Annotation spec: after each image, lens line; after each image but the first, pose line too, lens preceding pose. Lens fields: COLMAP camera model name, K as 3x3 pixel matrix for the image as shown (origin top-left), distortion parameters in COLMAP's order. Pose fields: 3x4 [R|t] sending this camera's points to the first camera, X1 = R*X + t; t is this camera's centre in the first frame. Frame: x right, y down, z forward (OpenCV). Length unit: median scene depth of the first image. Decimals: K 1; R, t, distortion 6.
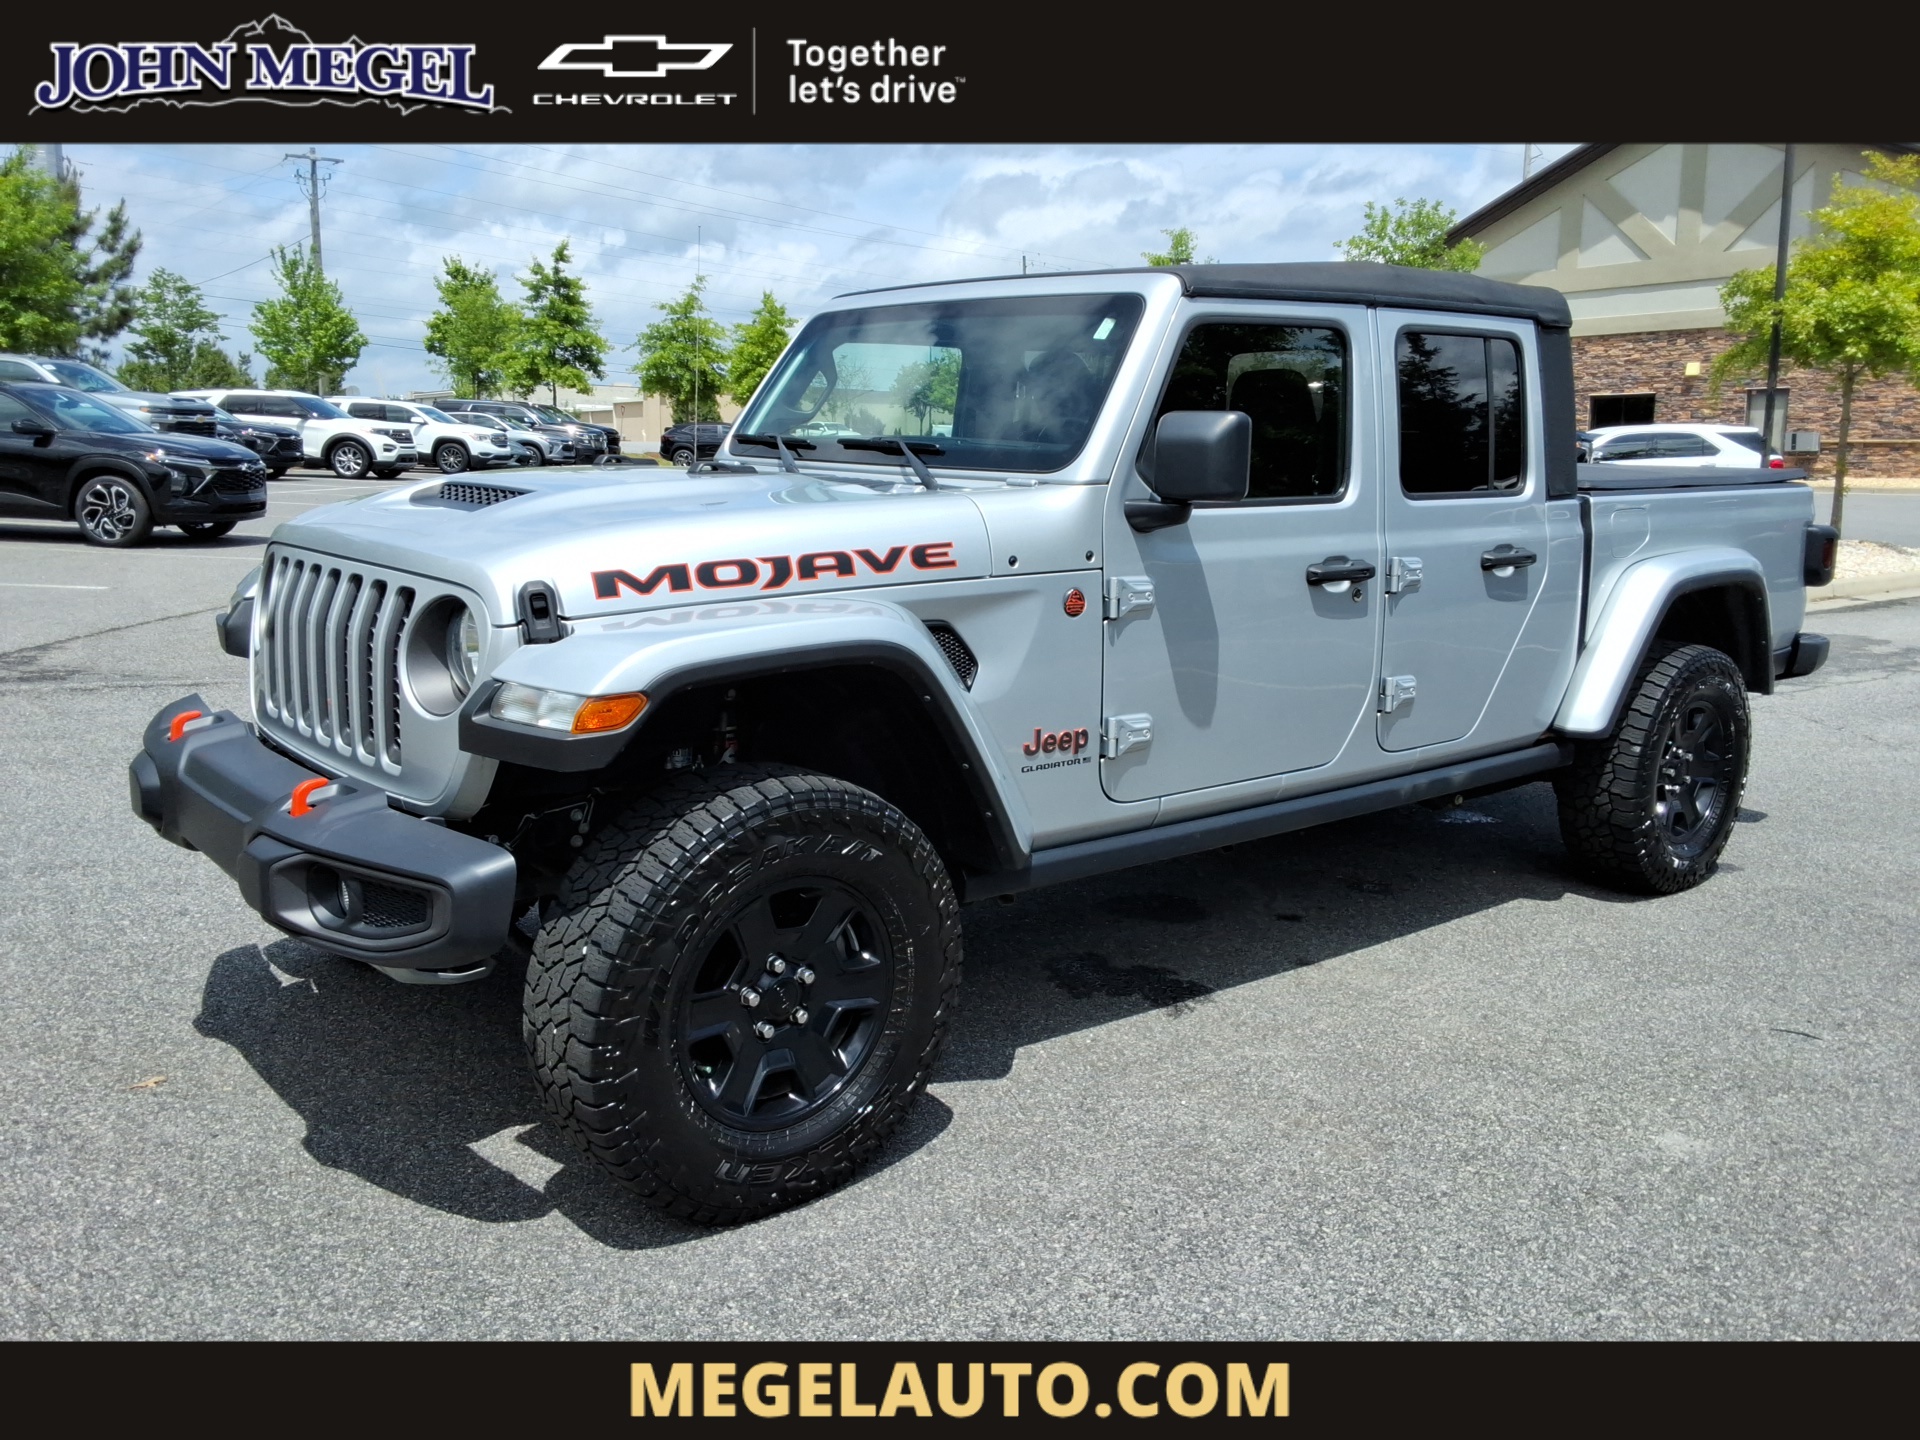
lens RADIAL K [[1544.3, 0, 962.6], [0, 1544.3, 678.7], [0, 0, 1]] dist [0.118320, -0.180487]
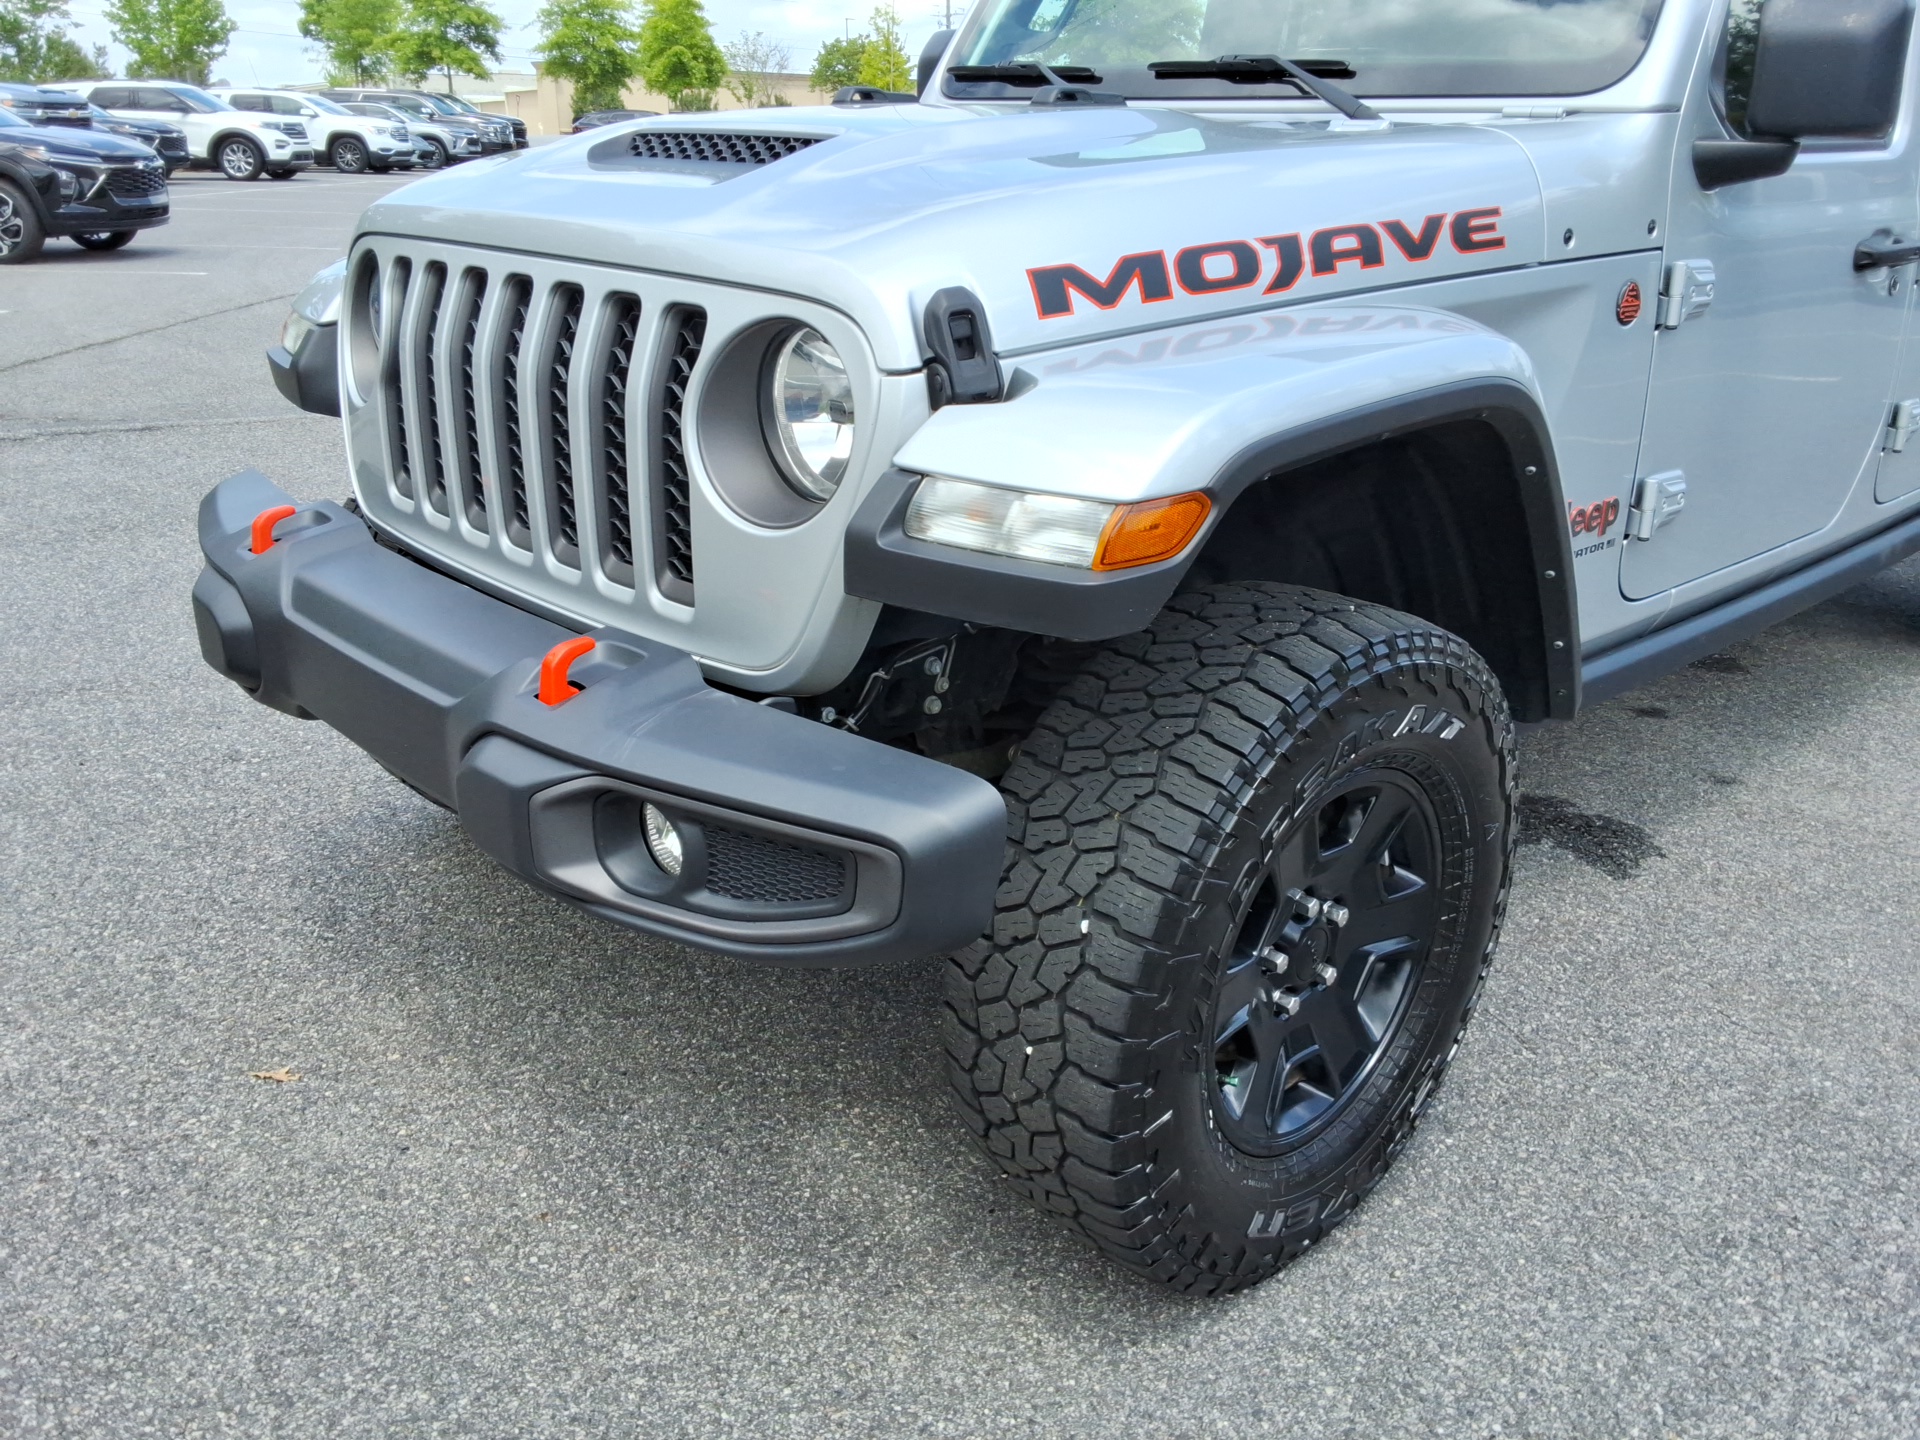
lens RADIAL K [[1544.5, 0, 965.3], [0, 1544.5, 676.6], [0, 0, 1]] dist [0.123958, -0.204608]
pose [[0.998404, -0.031312, 0.047005, -0.203447], [0.022266, 0.983061, 0.181922, -0.018064], [-0.051905, -0.180585, 0.982189, 0.286031]]
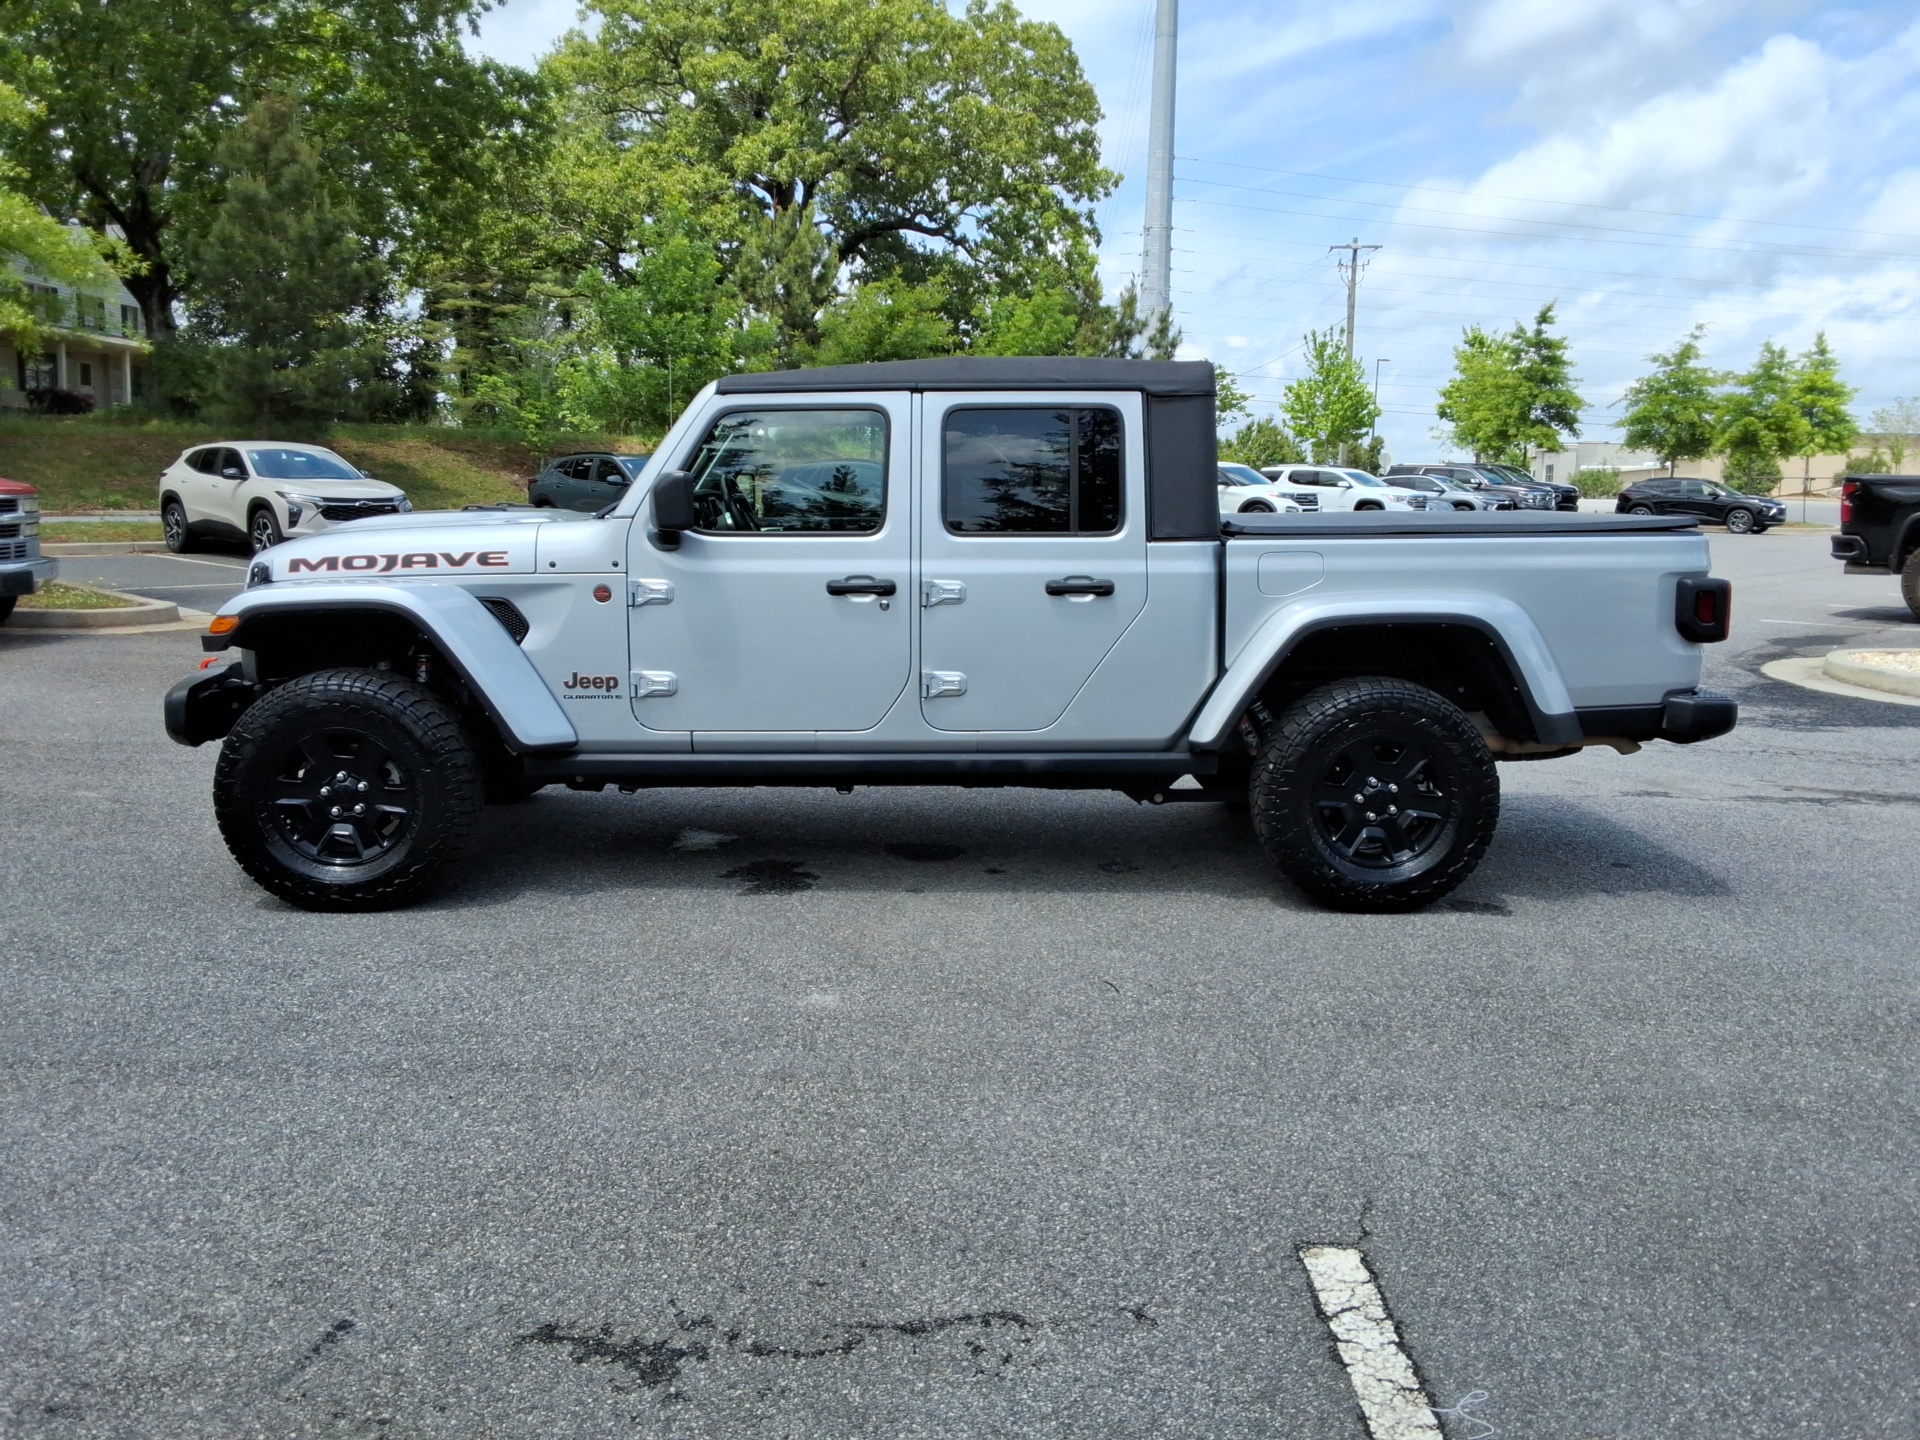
lens RADIAL K [[1544.5, 0, 965.3], [0, 1544.5, 676.6], [0, 0, 1]] dist [0.123958, -0.204608]
pose [[0.781220, 0.063550, -0.621012, 1.129330], [-0.088866, 0.995995, -0.009868, 0.014837], [0.617898, 0.062896, 0.783739, 0.002868]]
